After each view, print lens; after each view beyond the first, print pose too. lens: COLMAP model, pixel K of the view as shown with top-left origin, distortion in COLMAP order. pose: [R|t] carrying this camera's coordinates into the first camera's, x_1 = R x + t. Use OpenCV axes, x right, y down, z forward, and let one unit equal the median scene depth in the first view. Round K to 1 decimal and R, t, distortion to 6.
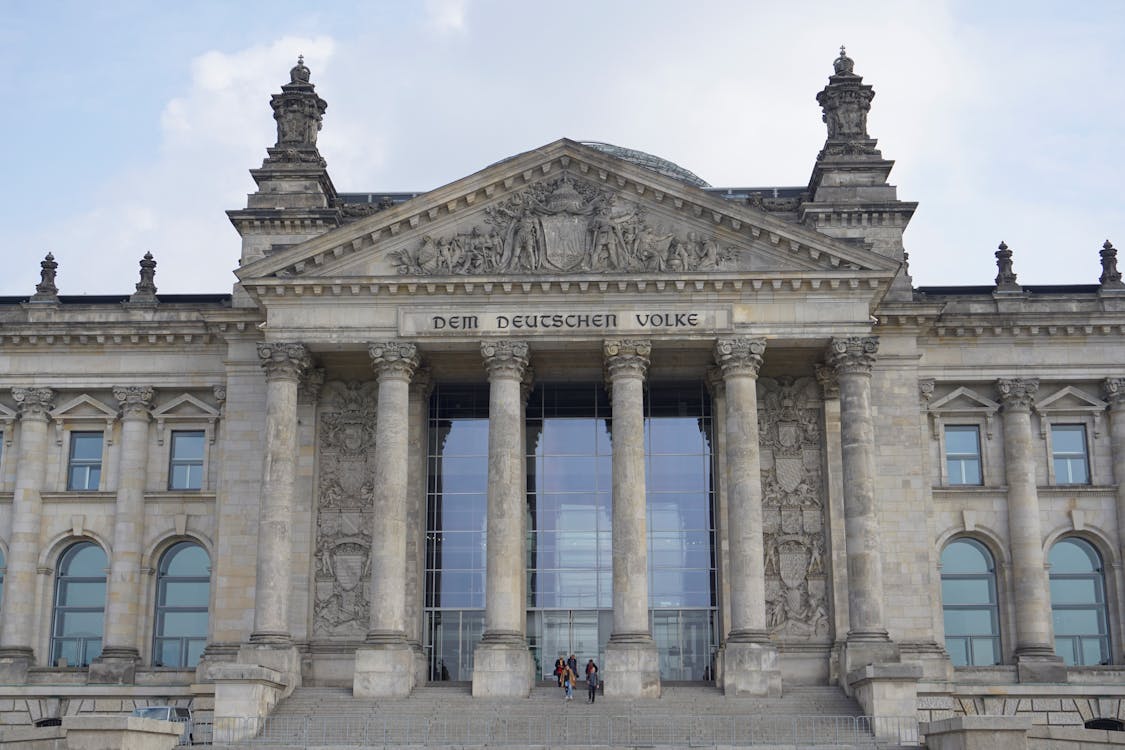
lens RADIAL K [[1567.6, 0, 510.6], [0, 1567.6, 373.7], [0, 0, 1]] dist [-0.002684, 0.018124]
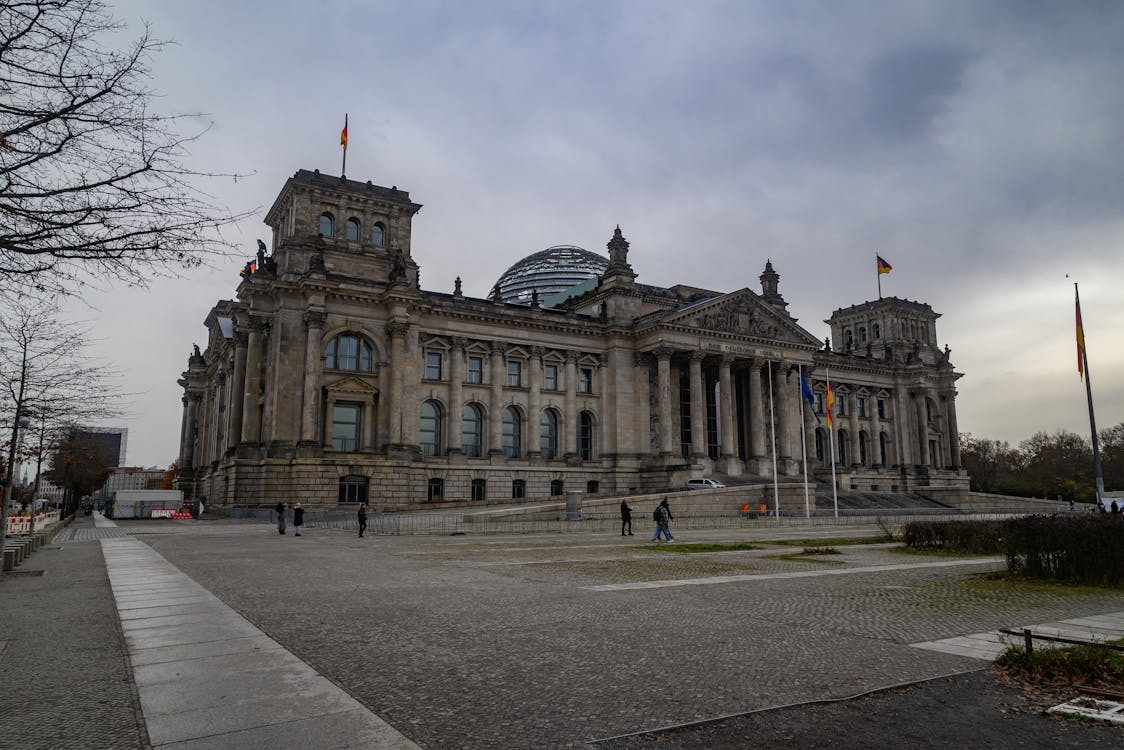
lens RADIAL K [[722.7, 0, 532.8], [0, 722.7, 389.3], [0, 0, 1]] dist [-0.006177, -0.001158]
pose [[0.858315, 0.080110, 0.506831, -0.896074], [-0.128758, 0.989760, 0.061609, 0.007370], [-0.496706, -0.118139, 0.859841, 0.028831]]
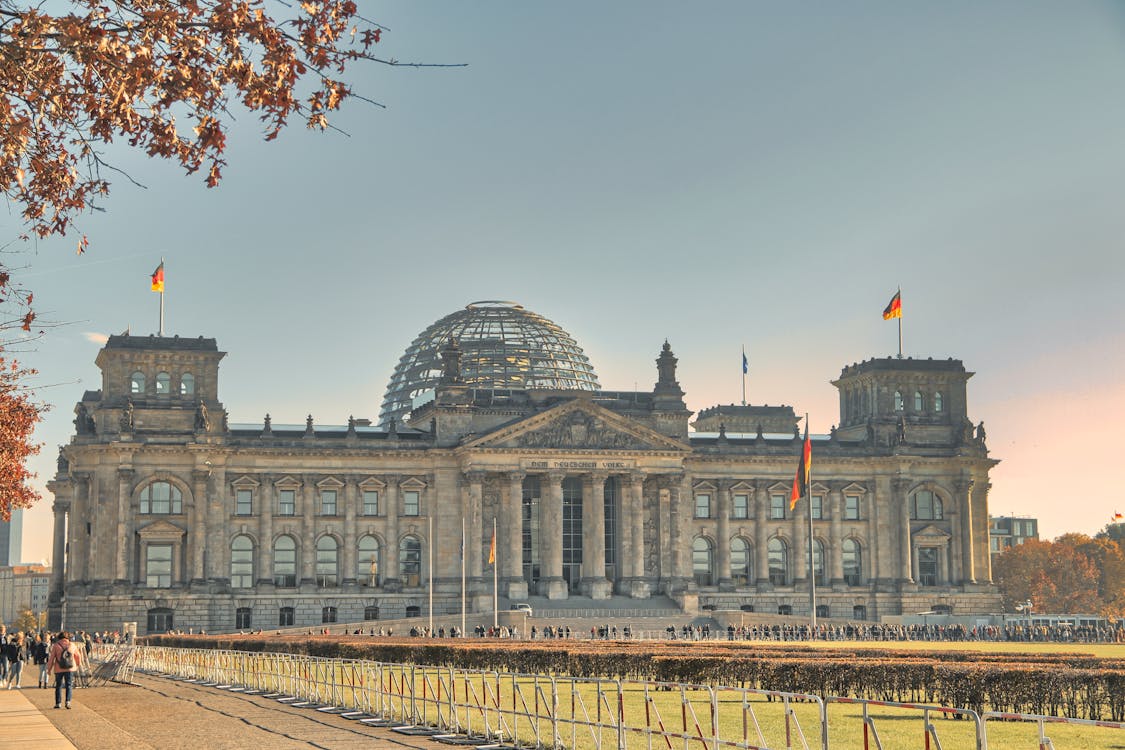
lens RADIAL K [[1923.2, 0, 562.5], [0, 1923.2, 375.0], [0, 0, 1]] dist [0.086945, -0.019174]
pose [[0.954556, 0.031618, 0.296348, -0.911097], [-0.065223, 0.992415, 0.104203, -0.492981], [-0.290806, -0.118797, 0.949378, -1.994028]]
